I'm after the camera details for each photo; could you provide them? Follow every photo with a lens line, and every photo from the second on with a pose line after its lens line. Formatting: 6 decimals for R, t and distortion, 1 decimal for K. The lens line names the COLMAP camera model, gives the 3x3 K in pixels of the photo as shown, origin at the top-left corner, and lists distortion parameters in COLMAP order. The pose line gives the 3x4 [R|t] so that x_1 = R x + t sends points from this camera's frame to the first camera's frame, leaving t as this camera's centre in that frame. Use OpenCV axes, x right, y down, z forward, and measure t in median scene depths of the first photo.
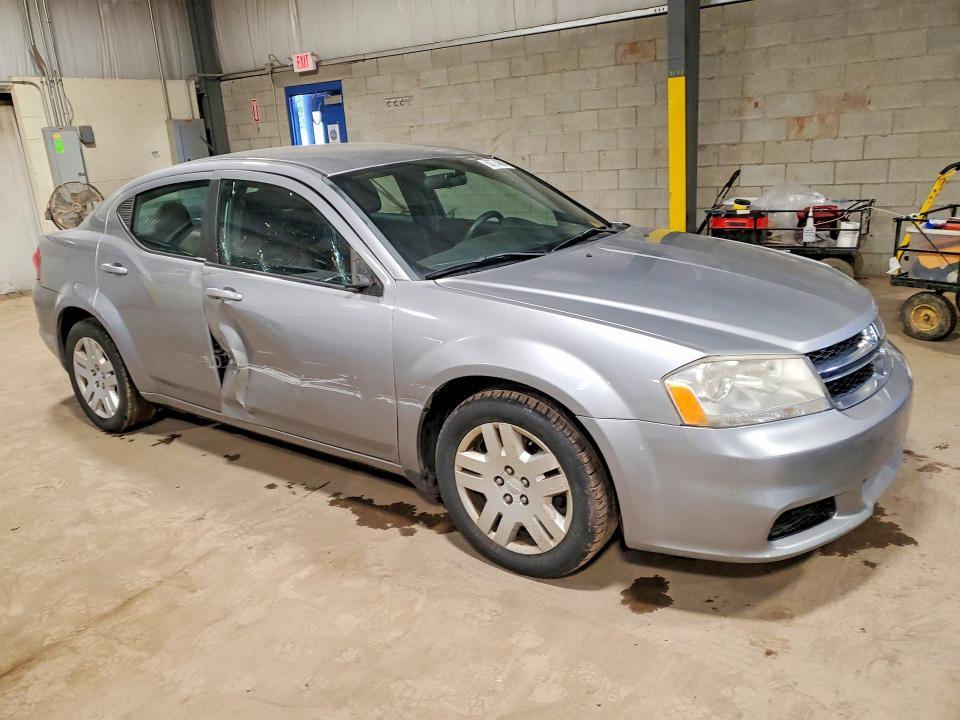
lens RADIAL K [[735.6, 0, 457.8], [0, 735.6, 325.8], [0, 0, 1]] dist [0.004030, 0.005112]
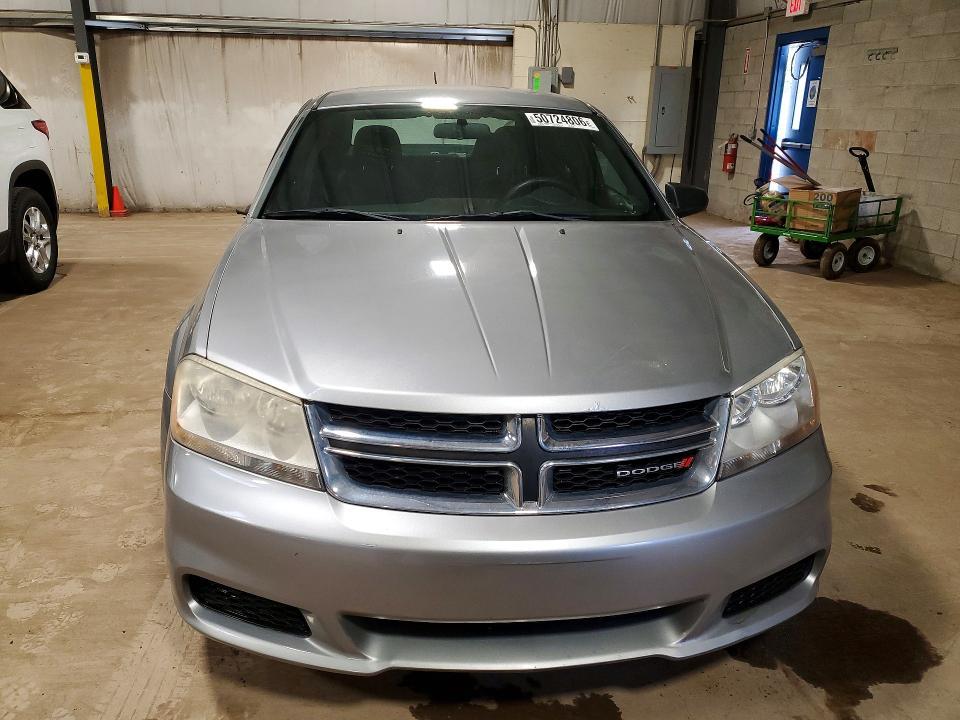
lens RADIAL K [[735.6, 0, 457.8], [0, 735.6, 325.8], [0, 0, 1]] dist [0.004030, 0.005112]
pose [[0.687721, 0.282923, -0.668576, 0.339470], [-0.242641, 0.957553, 0.155621, -0.058130], [0.684226, 0.055200, 0.727178, 0.195081]]
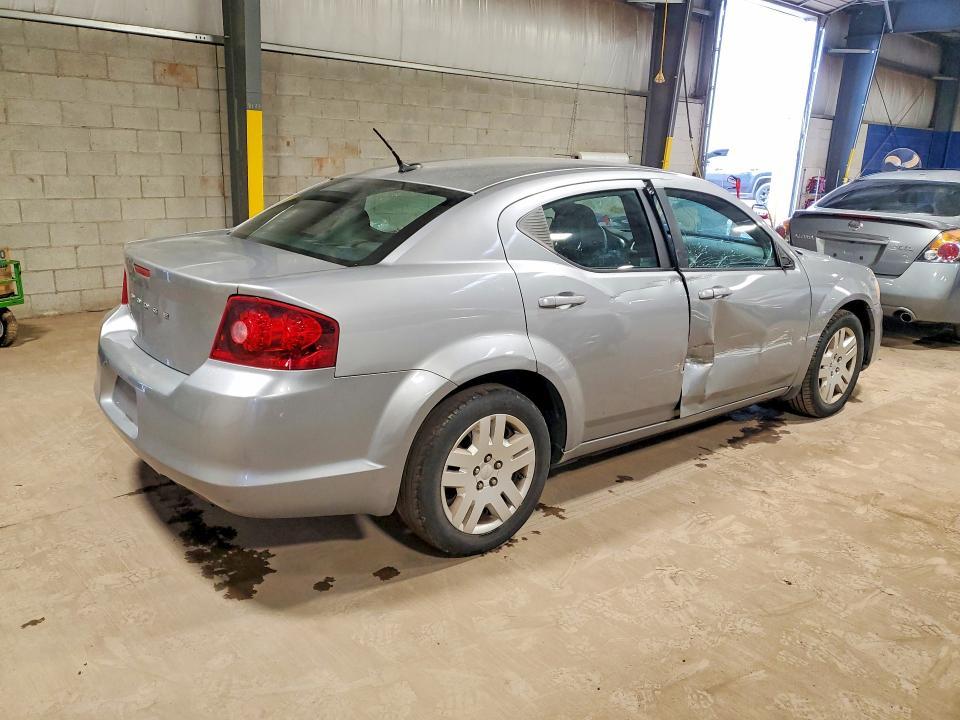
lens RADIAL K [[737.9, 0, 407.0], [0, 737.9, 357.7], [0, 0, 1]] dist [0.000184, 0.015805]
pose [[0.279505, -0.180018, 0.943117, -0.740153], [0.191204, 0.973028, 0.129062, -0.092229], [-0.940913, 0.144254, 0.306387, 0.547253]]
